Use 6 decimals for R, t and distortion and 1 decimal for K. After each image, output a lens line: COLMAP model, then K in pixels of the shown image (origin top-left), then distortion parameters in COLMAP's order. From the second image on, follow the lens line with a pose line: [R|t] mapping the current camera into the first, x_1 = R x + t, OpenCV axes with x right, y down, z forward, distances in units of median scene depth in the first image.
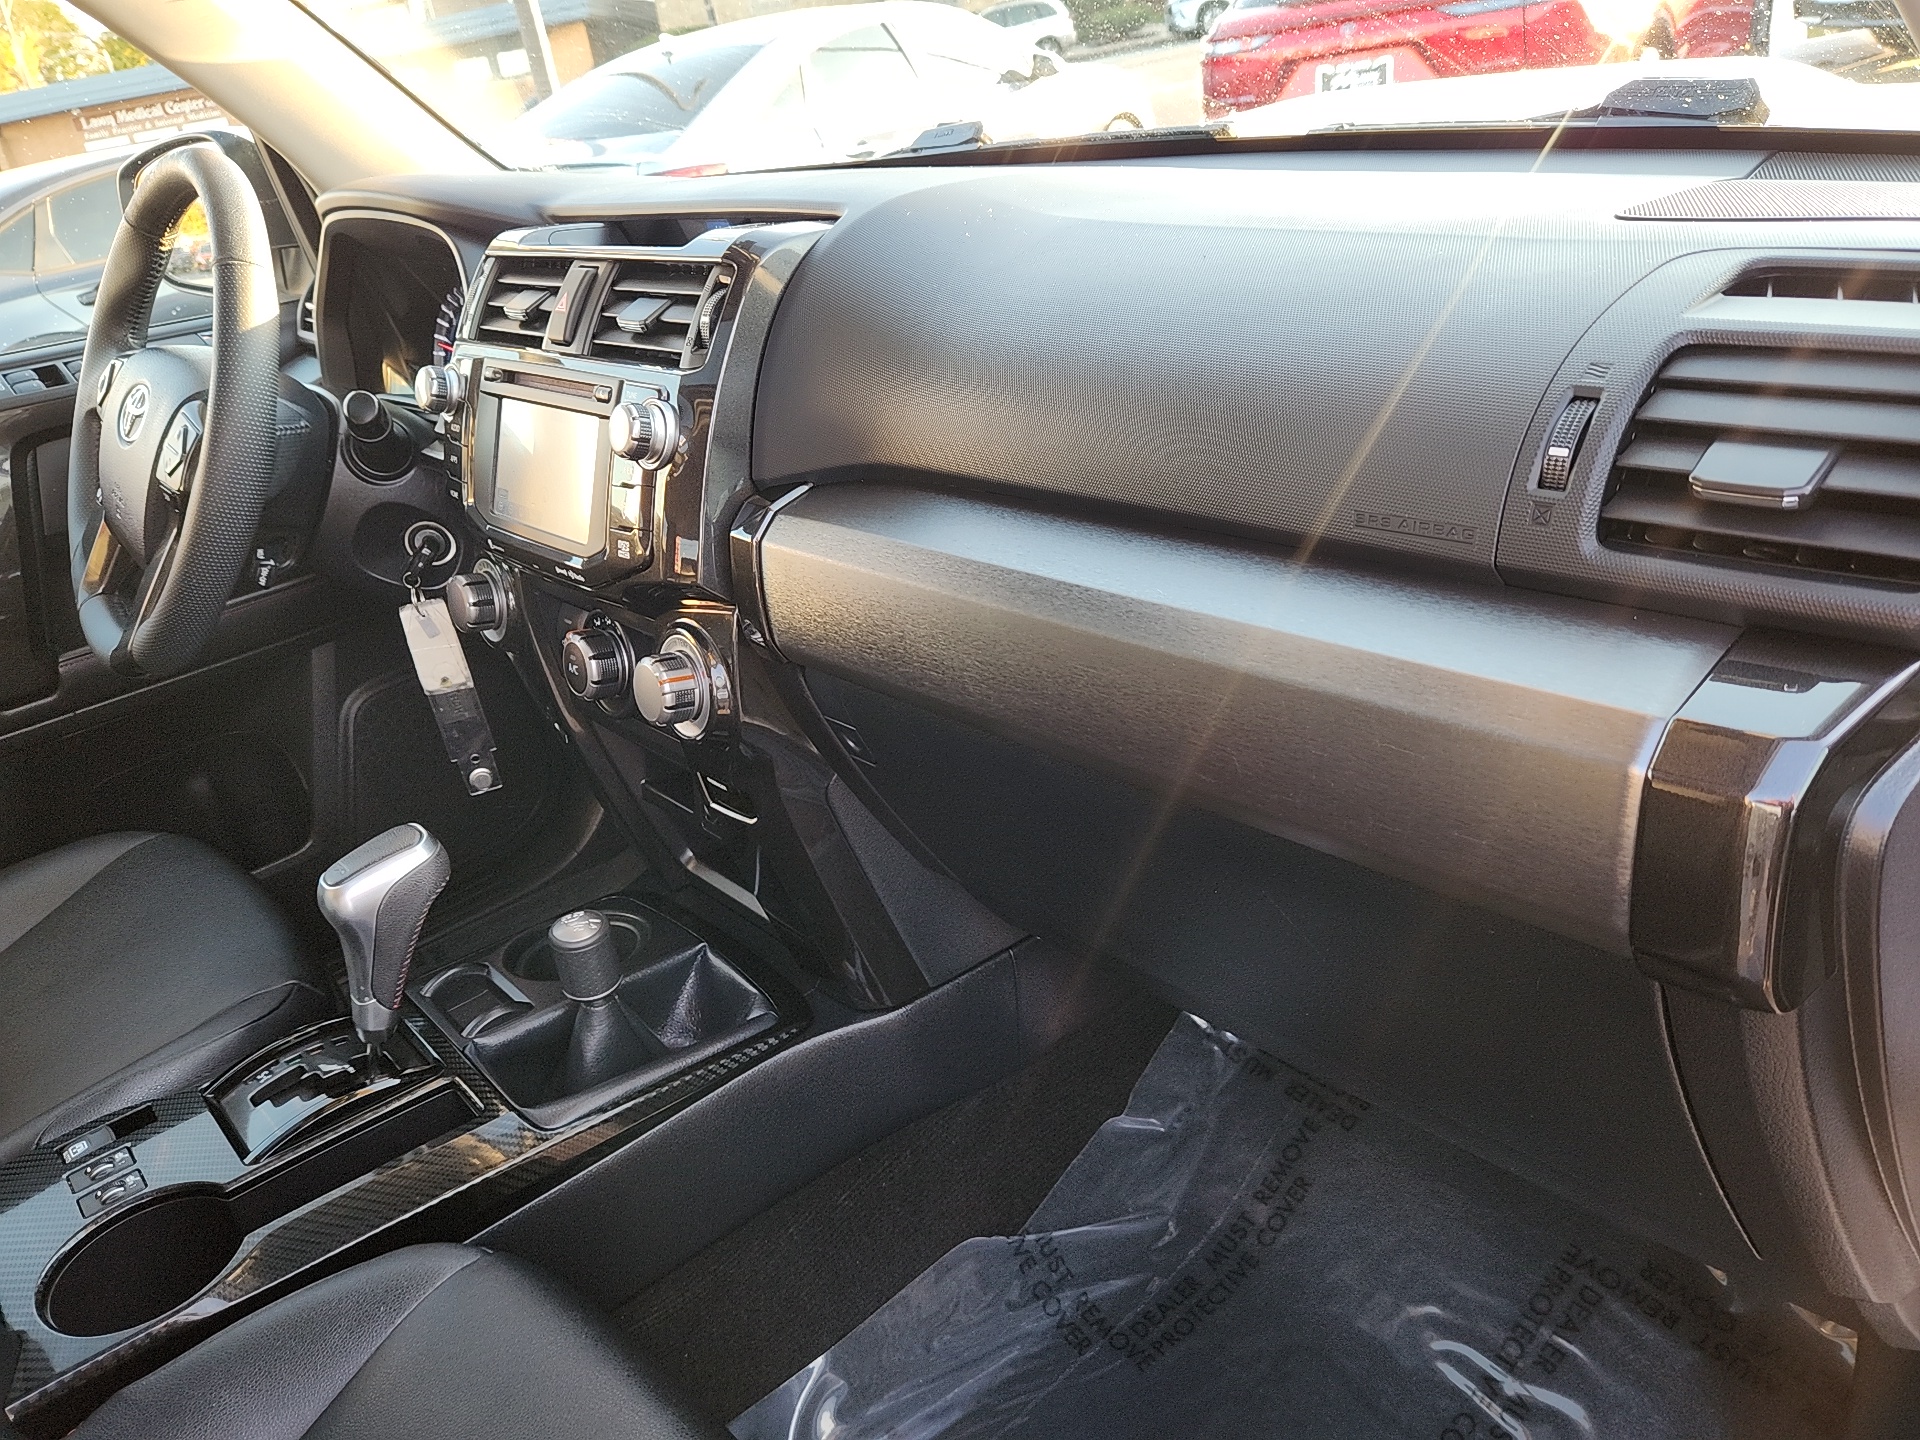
lens RADIAL K [[1445.9, 0, 960.0], [0, 1445.9, 720.0], [0, 0, 1]] dist [0.072022, -0.088669]
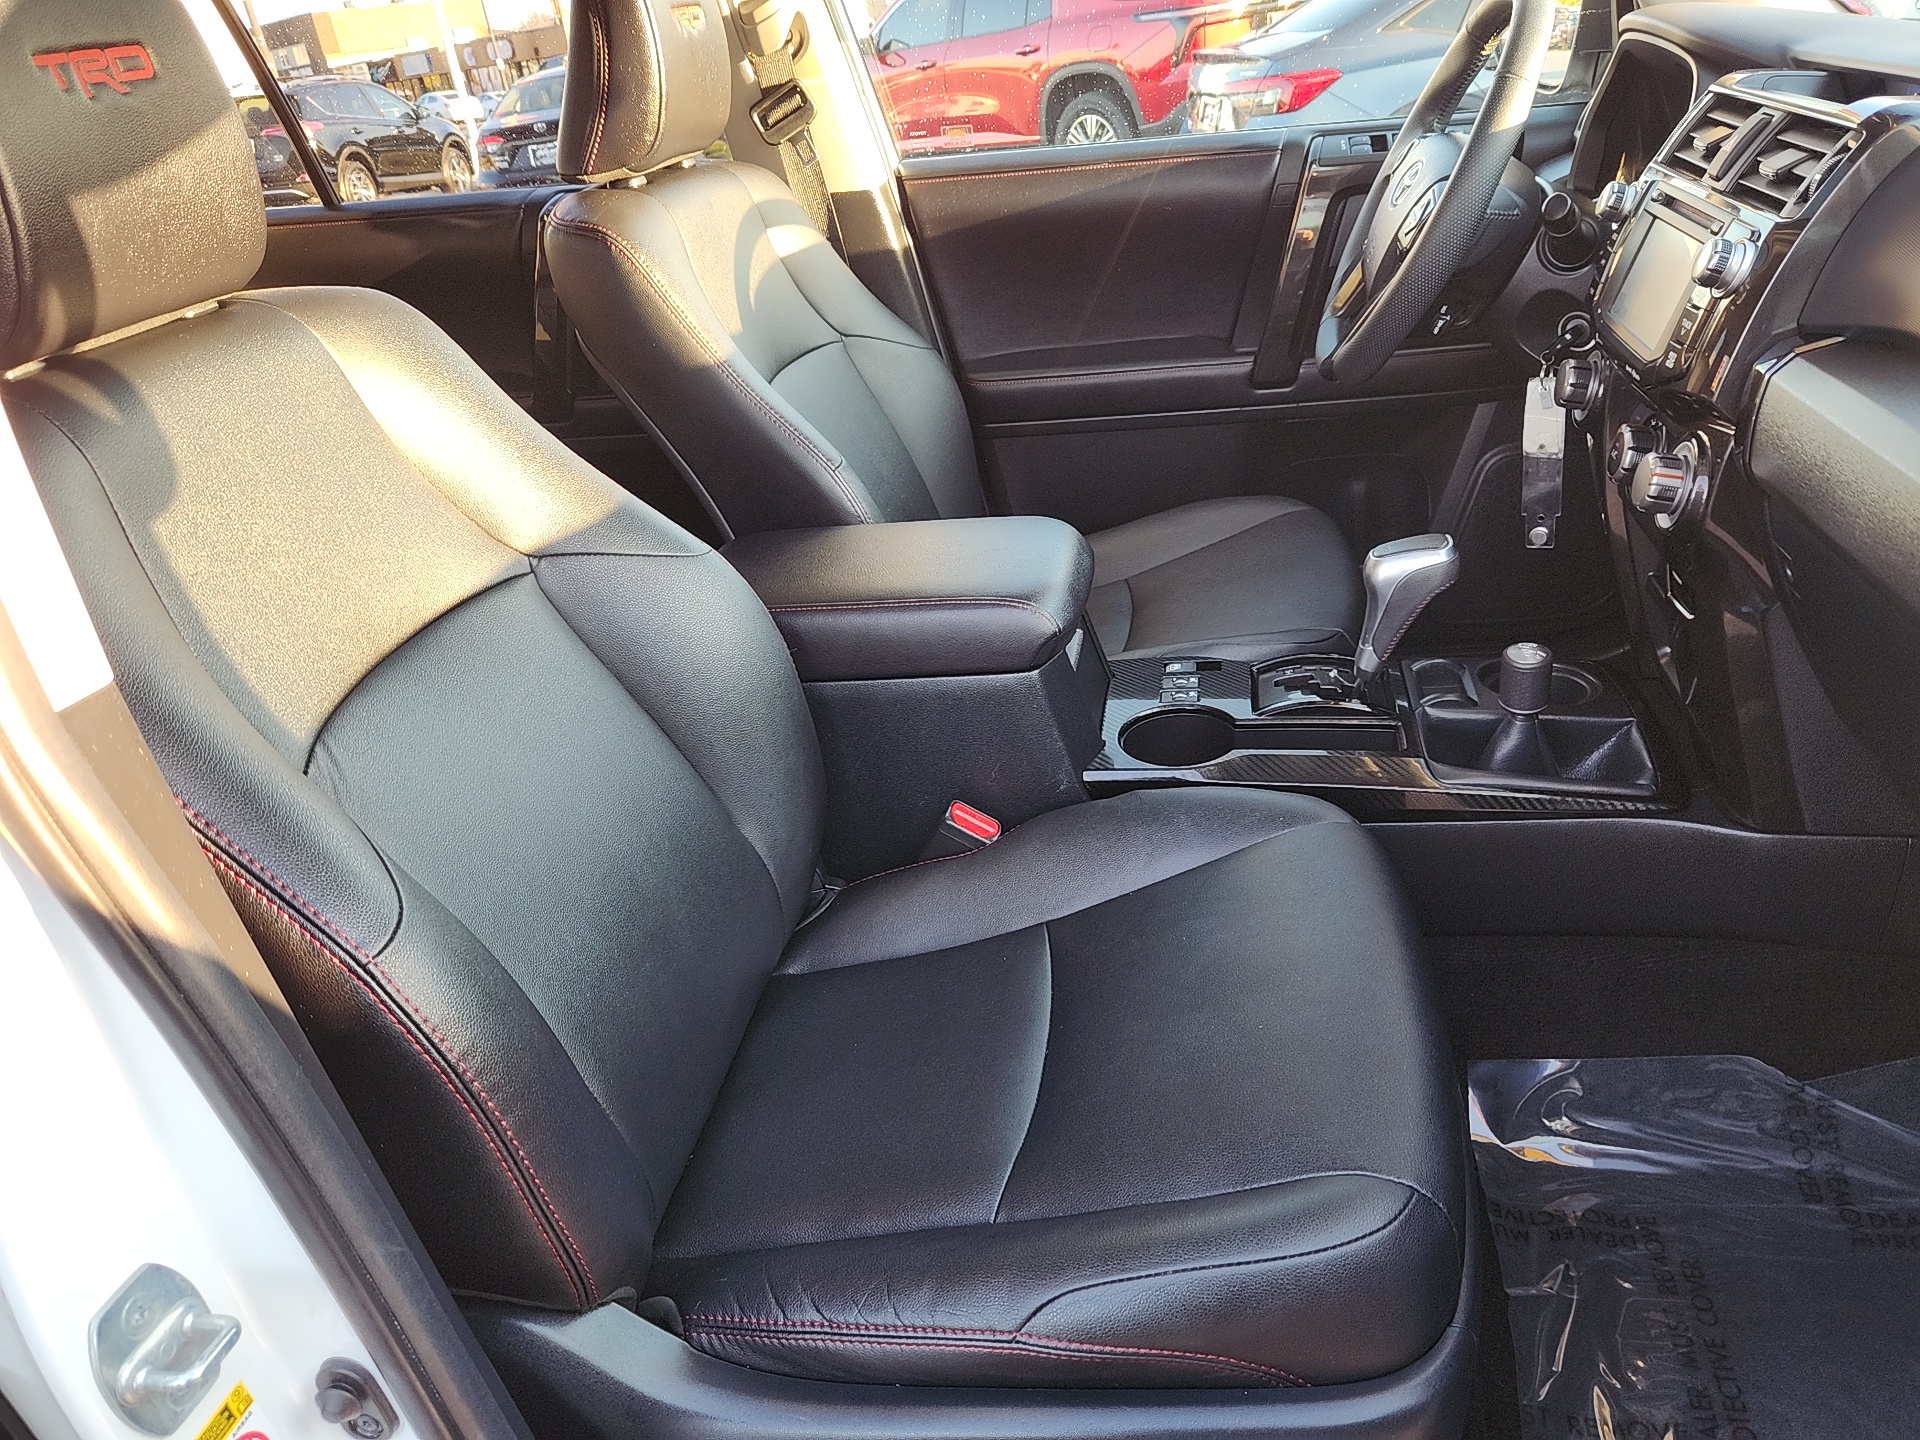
lens RADIAL K [[1423.1, 0, 966.6], [0, 1423.1, 736.5], [0, 0, 1]] dist [0.002733, -0.029176]
pose [[0.654441, 0.401094, -0.640960, 0.225963], [-0.298944, 0.915892, 0.267907, 0.023492], [0.694507, 0.016282, 0.719302, -0.206675]]
